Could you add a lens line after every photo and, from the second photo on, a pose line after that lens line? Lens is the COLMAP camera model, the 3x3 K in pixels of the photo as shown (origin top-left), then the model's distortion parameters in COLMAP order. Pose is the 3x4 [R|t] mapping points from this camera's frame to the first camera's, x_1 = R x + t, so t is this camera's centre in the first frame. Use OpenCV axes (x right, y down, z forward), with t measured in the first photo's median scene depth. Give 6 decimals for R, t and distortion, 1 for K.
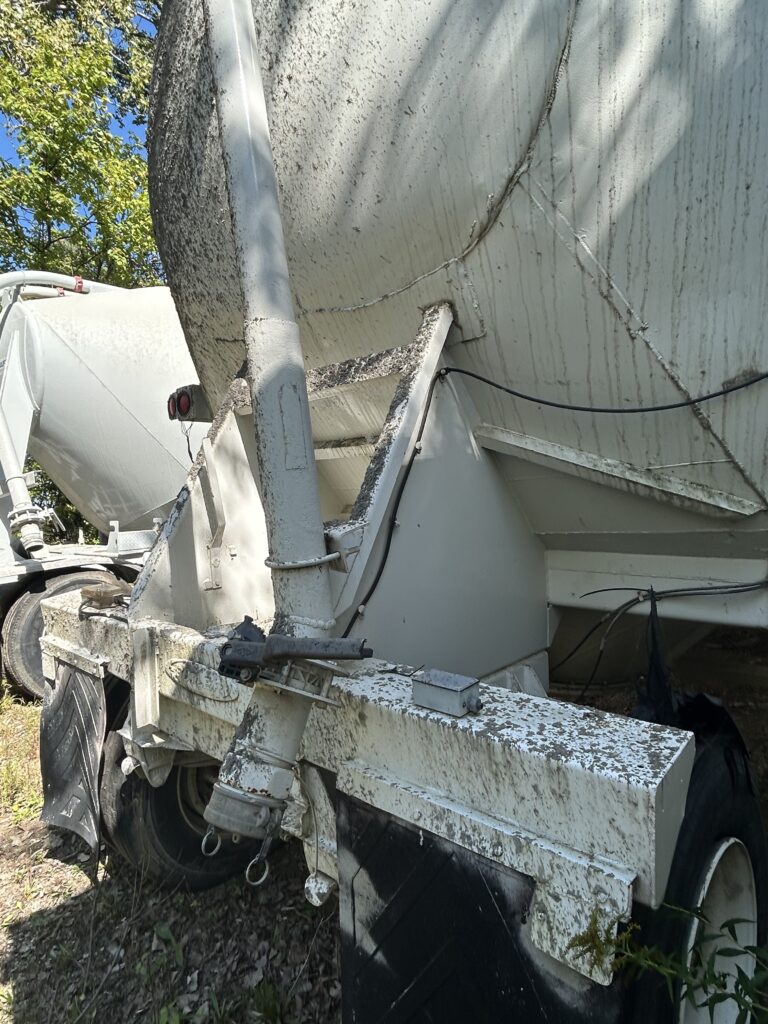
lens RADIAL K [[608.0, 0, 384.0], [0, 608.0, 512.0], [0, 0, 1]] dist [-0.002329, 0.002904]
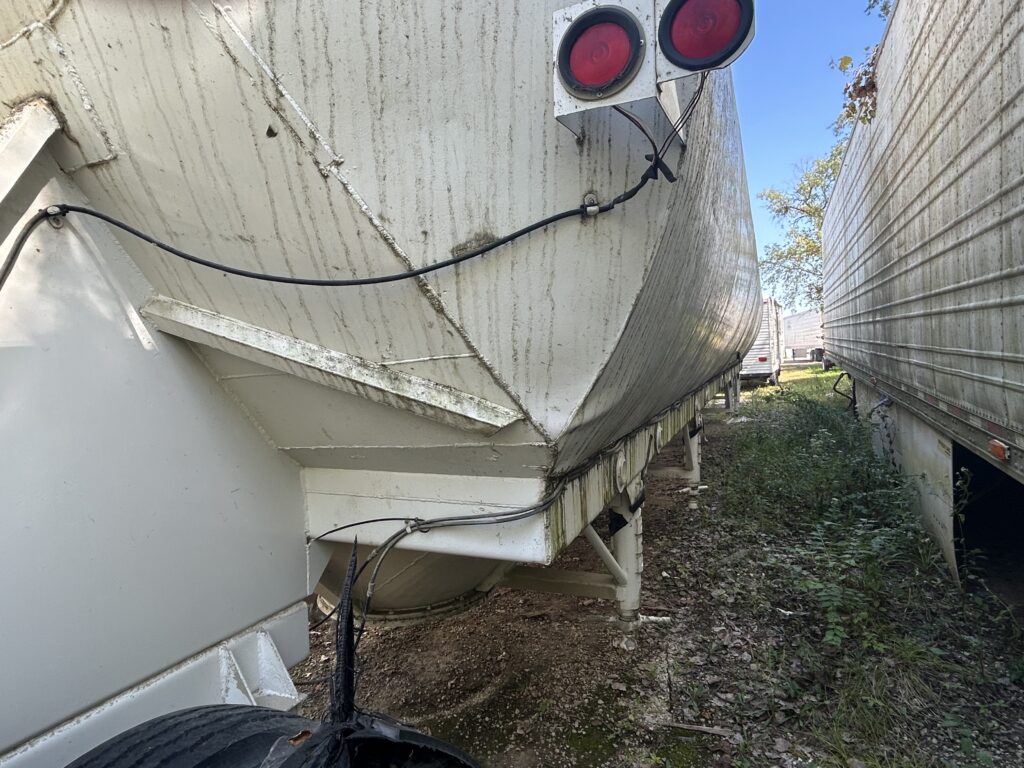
lens RADIAL K [[608.0, 0, 511.4], [0, 608.0, 389.2], [0, 0, 1]] dist [-0.002329, 0.002904]
pose [[0.951058, -0.014262, 0.308684, 0.366038], [0.014442, 0.999894, 0.001702, -0.041668], [-0.308675, 0.002840, 0.951163, 0.264907]]
